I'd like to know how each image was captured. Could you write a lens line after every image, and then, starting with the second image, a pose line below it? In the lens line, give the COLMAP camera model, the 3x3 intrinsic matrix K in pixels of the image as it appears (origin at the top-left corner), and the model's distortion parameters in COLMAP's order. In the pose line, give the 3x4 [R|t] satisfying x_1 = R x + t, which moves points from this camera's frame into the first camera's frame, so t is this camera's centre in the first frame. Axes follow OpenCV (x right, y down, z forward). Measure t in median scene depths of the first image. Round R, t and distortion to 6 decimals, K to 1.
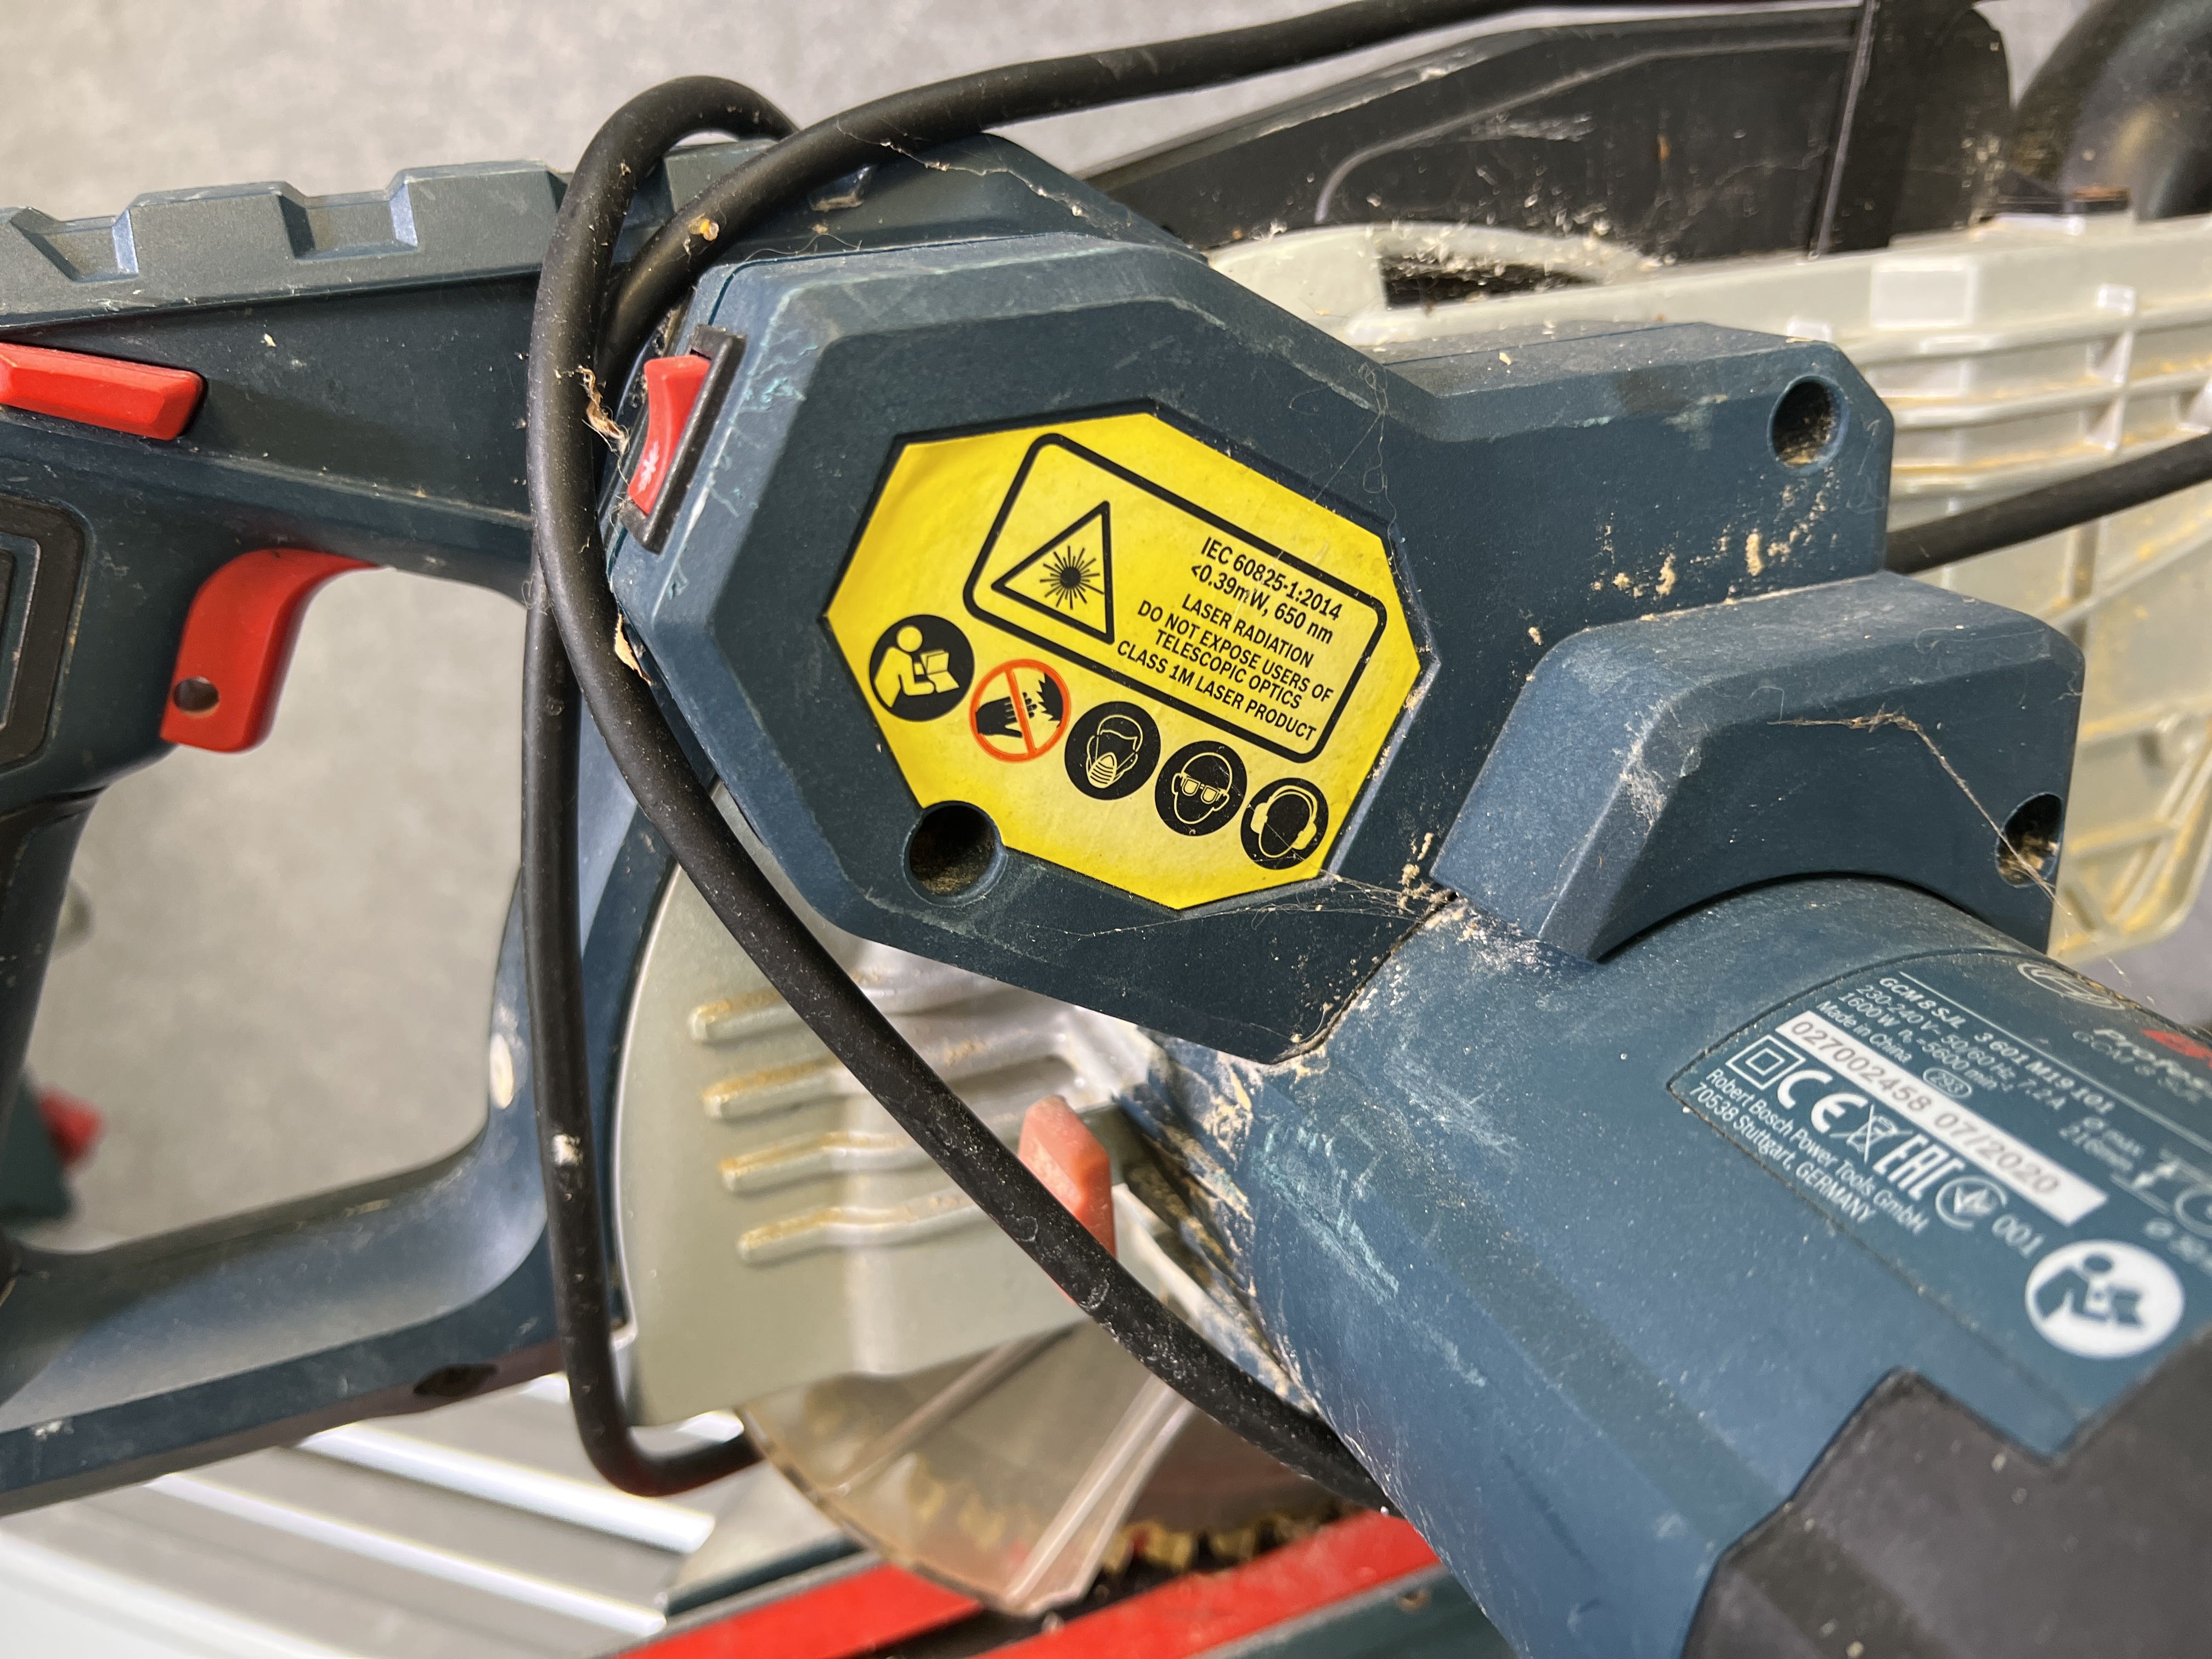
lens RADIAL K [[1707.9, 0, 1115.3], [0, 1707.9, 824.2], [0, 0, 1]] dist [0.027906, -0.047869]
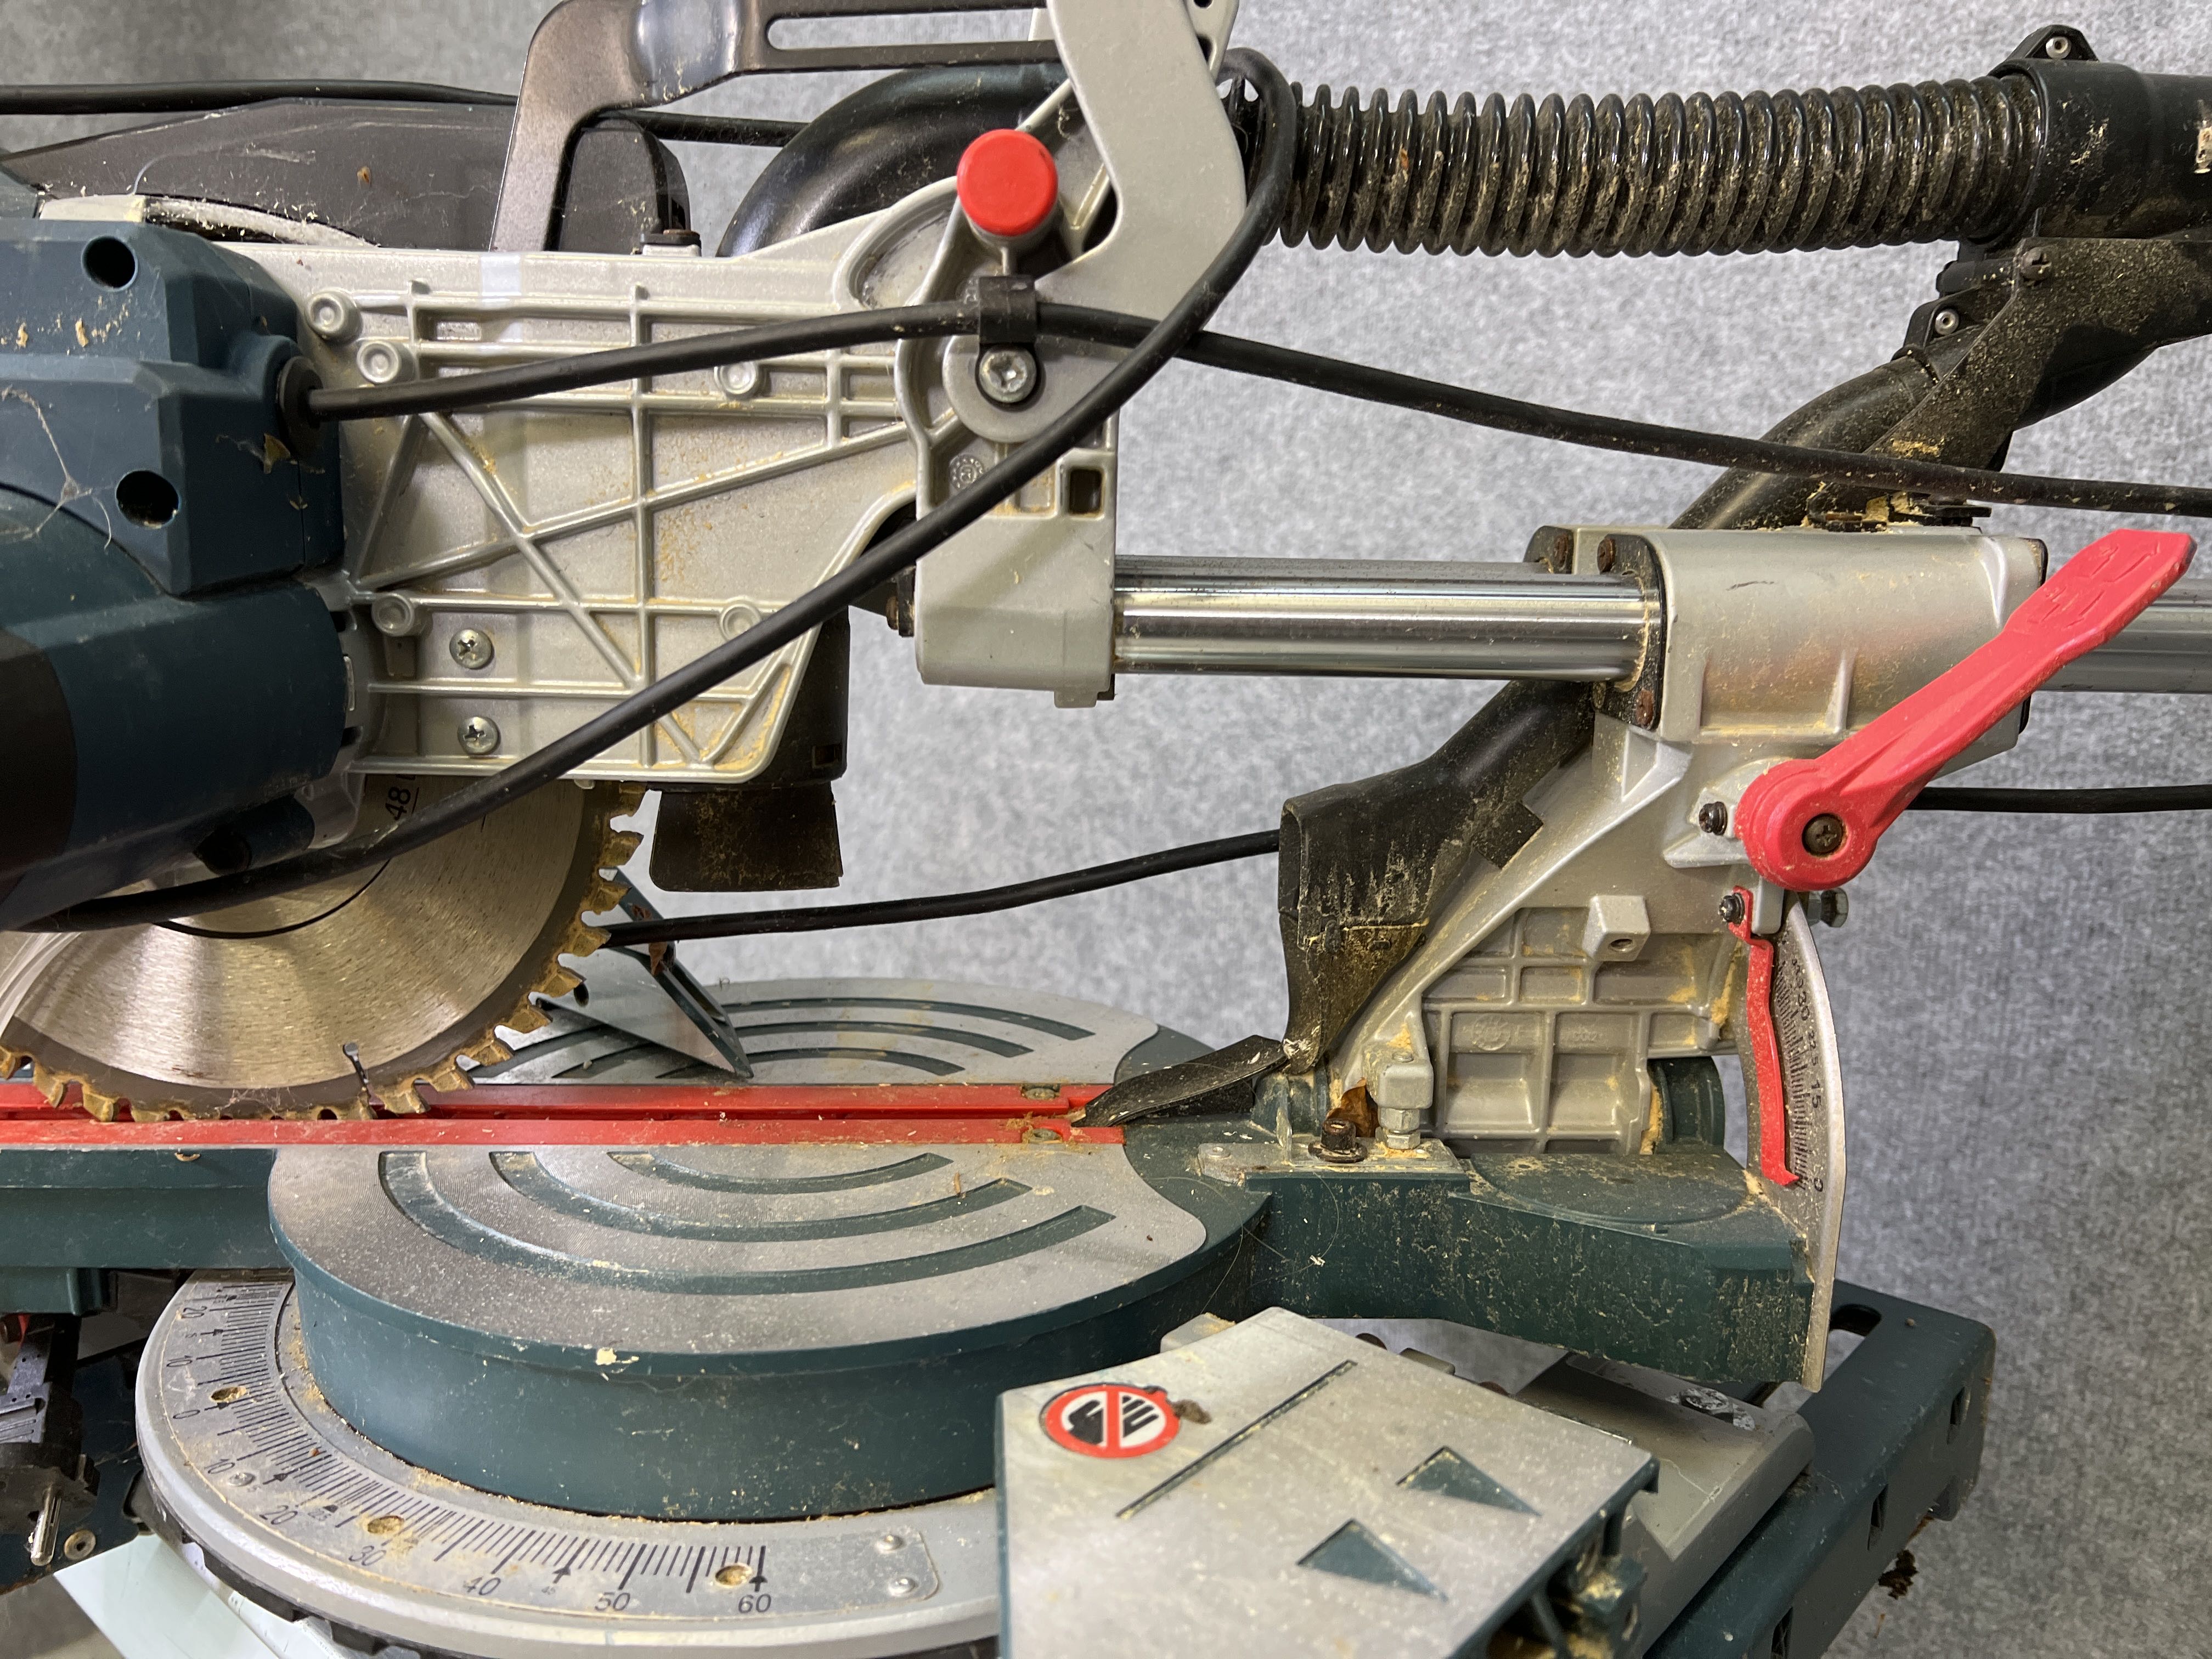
lens RADIAL K [[1707.9, 0, 1105.8], [0, 1707.9, 831.4], [0, 0, 1]] dist [0.027906, -0.047869]
pose [[0.941118, 0.164686, -0.295254, 2.092345], [-0.213966, 0.966314, -0.143026, 0.388051], [0.261754, 0.197779, 0.944652, -0.311821]]
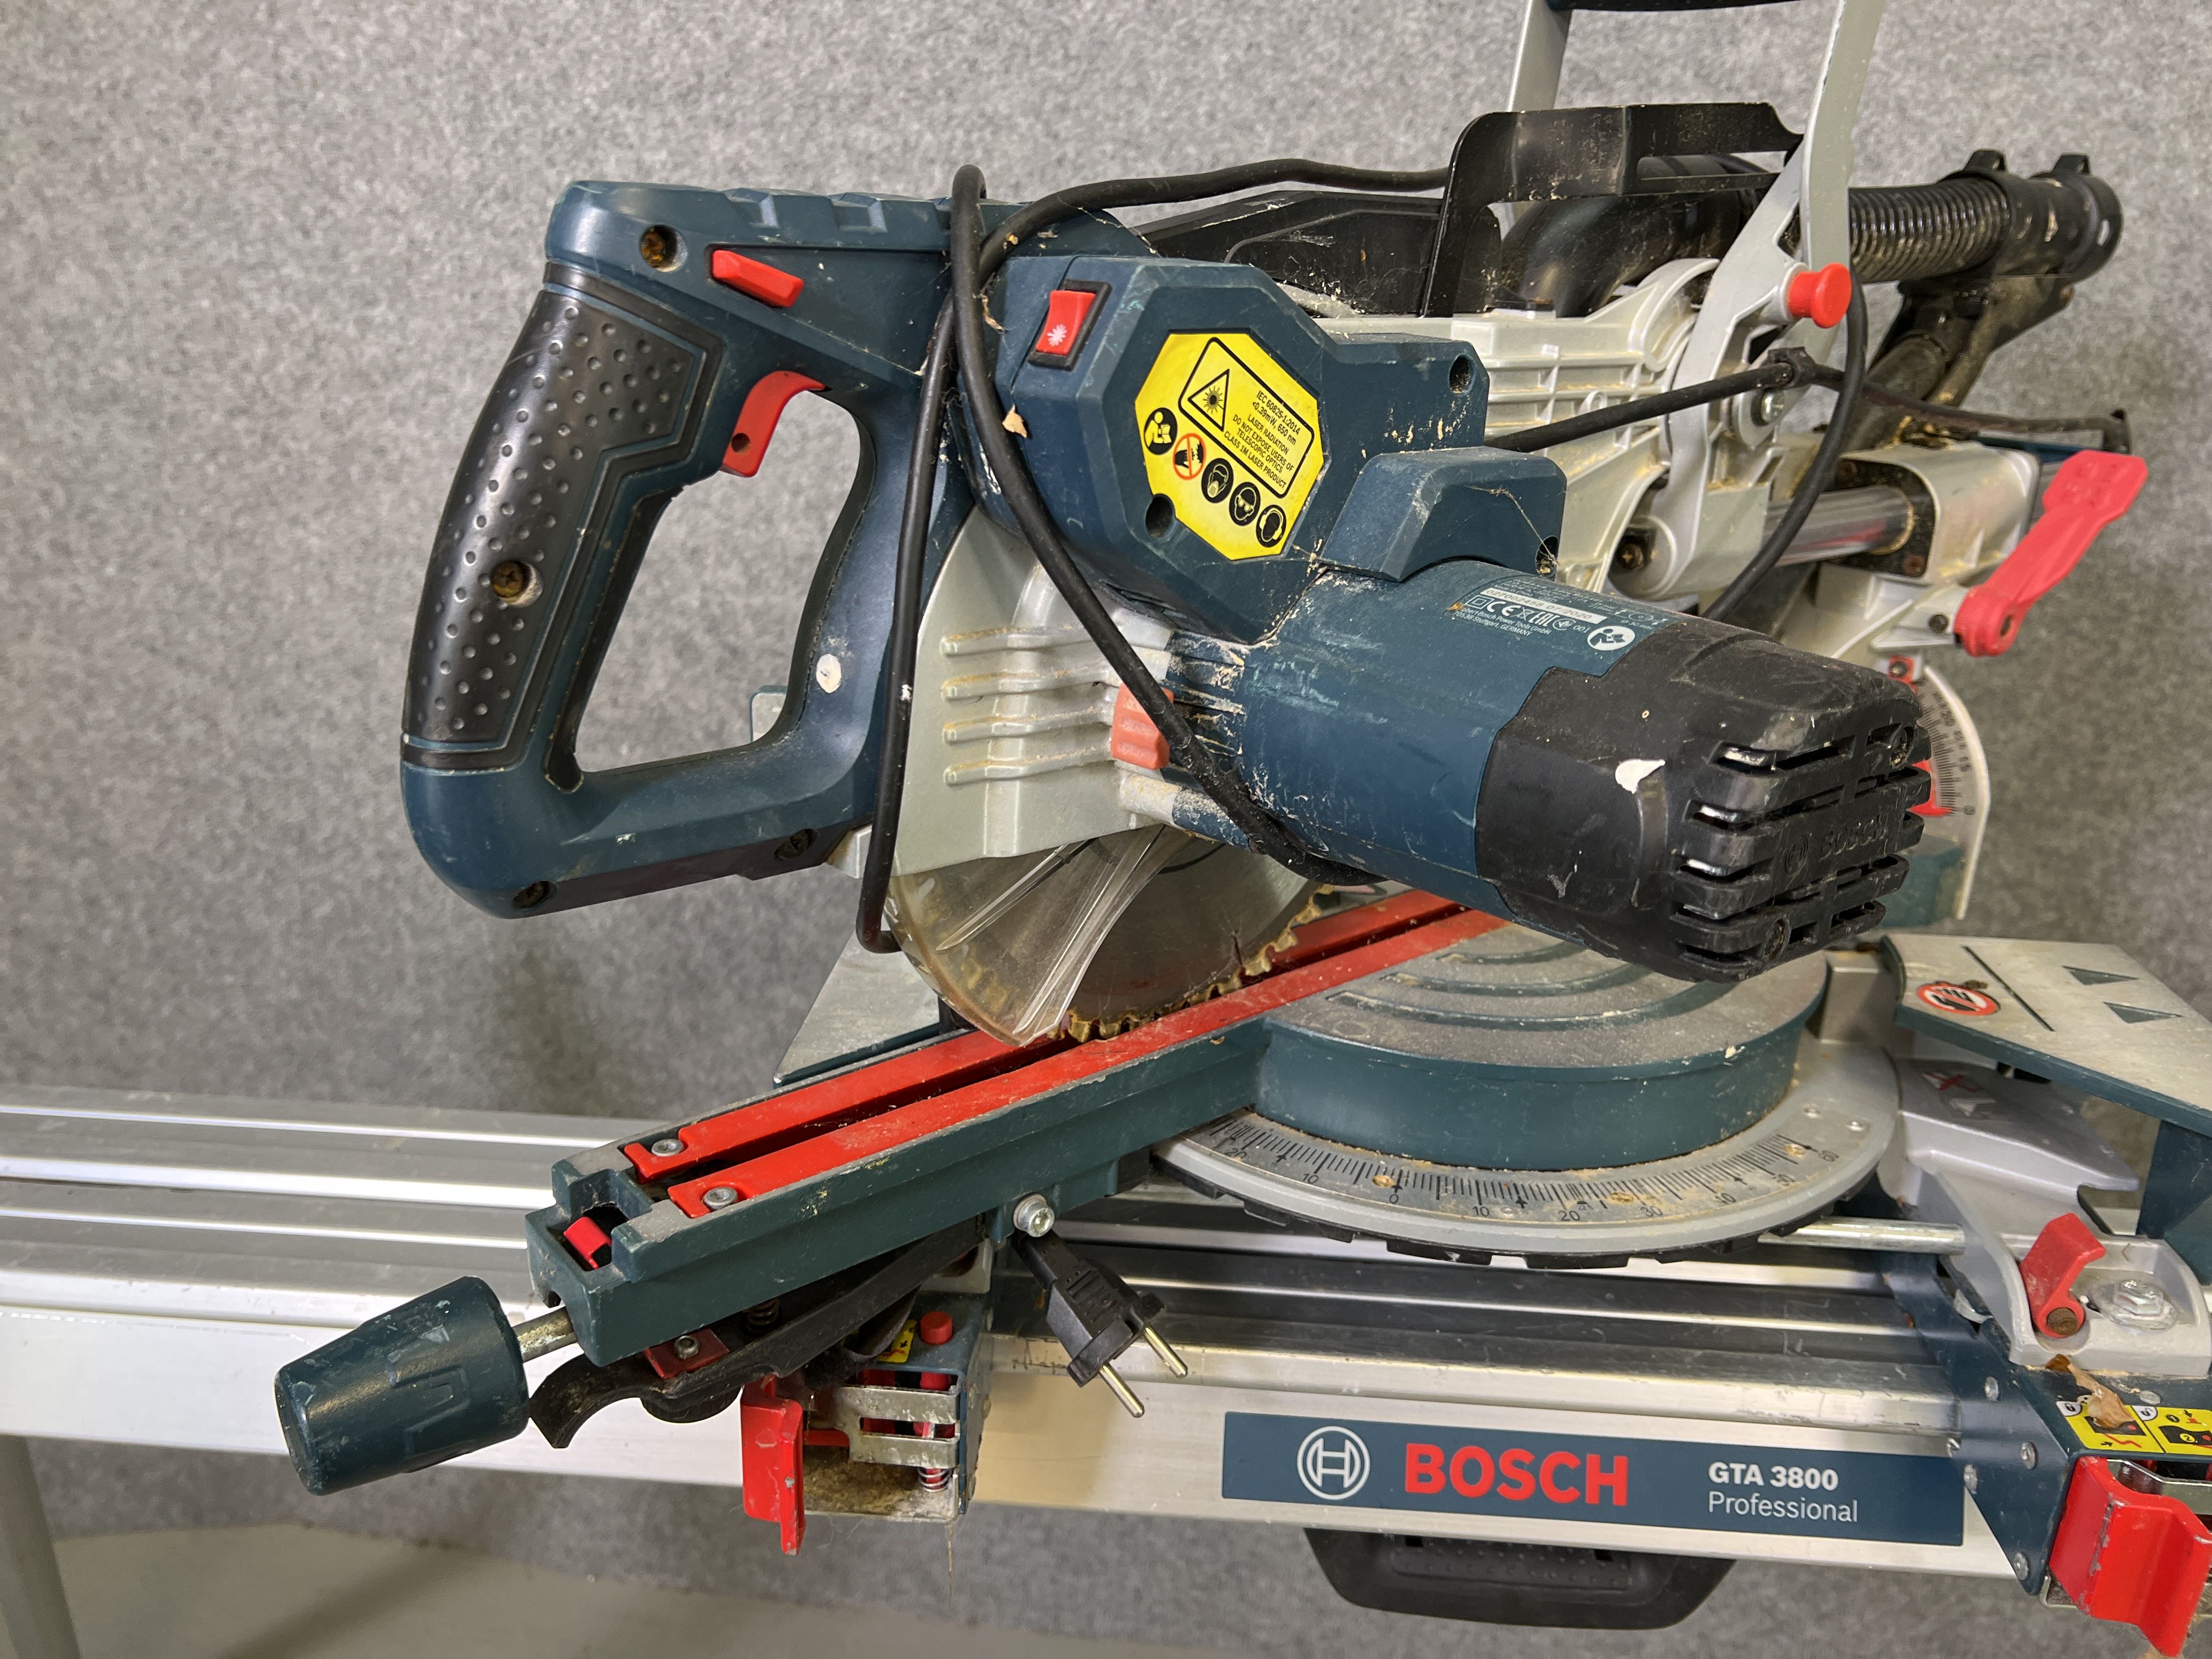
lens RADIAL K [[1707.9, 0, 1103.4], [0, 1707.9, 833.3], [0, 0, 1]] dist [0.027906, -0.047869]
pose [[0.940971, 0.000022, 0.338488, -0.899488], [0.016276, 0.998840, -0.045312, 0.518887], [-0.338097, 0.048146, 0.939879, -1.066690]]
